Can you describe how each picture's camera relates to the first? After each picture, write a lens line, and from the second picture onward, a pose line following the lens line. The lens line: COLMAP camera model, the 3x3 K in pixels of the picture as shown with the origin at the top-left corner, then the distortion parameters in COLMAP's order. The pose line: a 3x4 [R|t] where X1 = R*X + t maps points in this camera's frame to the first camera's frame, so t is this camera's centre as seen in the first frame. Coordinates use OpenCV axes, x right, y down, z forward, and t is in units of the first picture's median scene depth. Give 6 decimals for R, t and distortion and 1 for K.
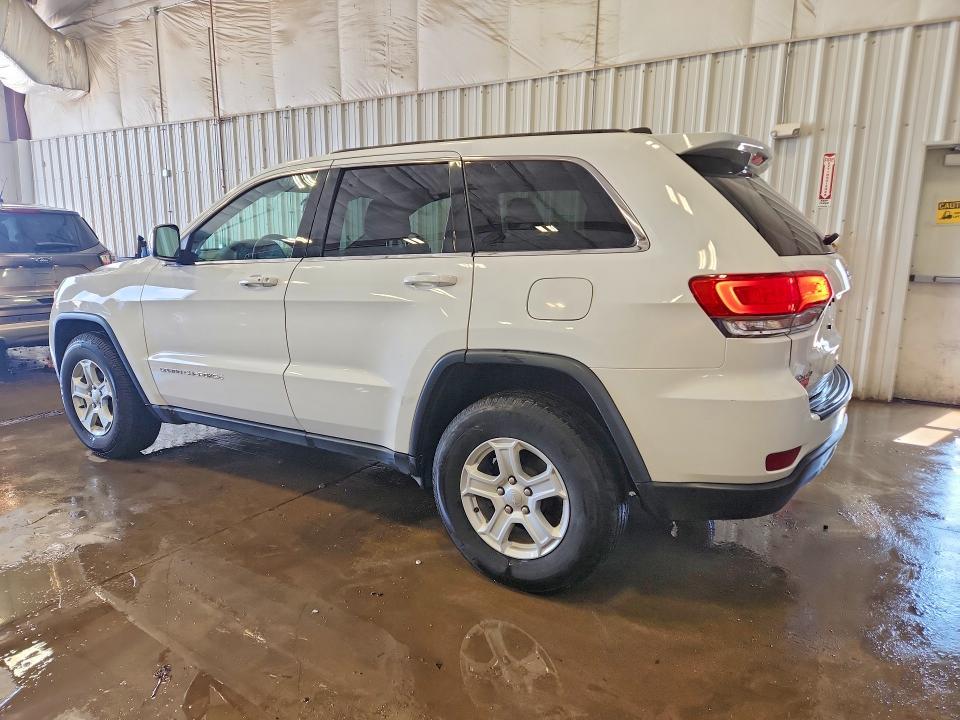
lens RADIAL K [[624.6, 0, 483.8], [0, 624.6, 363.9], [0, 0, 1]] dist [0.021035, -0.020831]
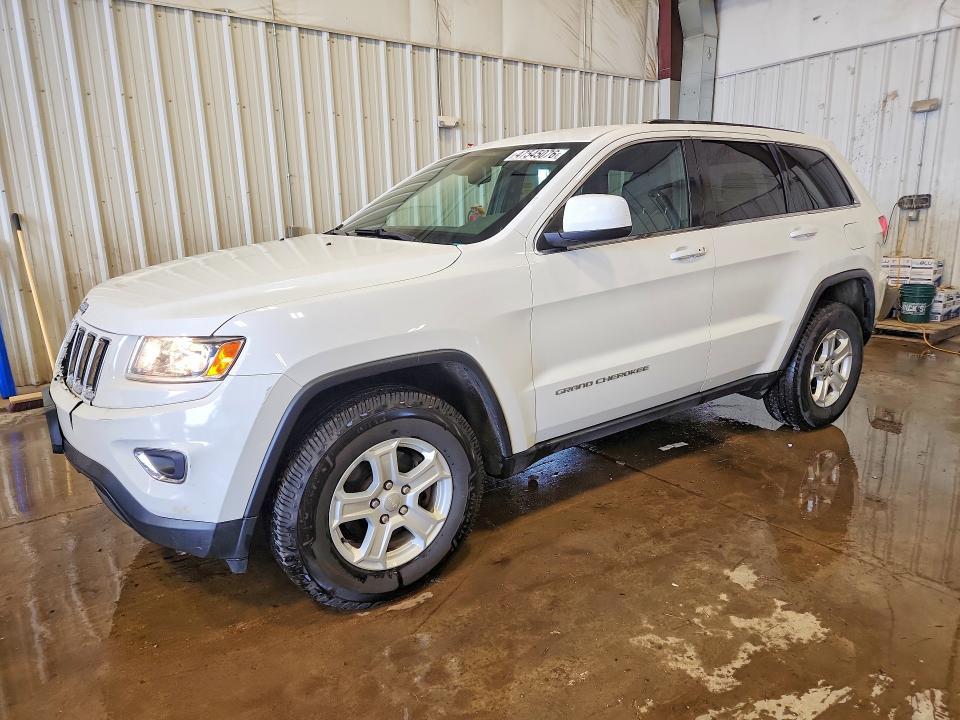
lens RADIAL K [[624.6, 0, 483.8], [0, 624.6, 363.9], [0, 0, 1]] dist [0.021035, -0.020831]
pose [[0.436115, -0.211150, 0.874768, -0.643312], [0.183823, 0.972488, 0.143093, -0.088220], [-0.880916, 0.098398, 0.462931, 0.437537]]
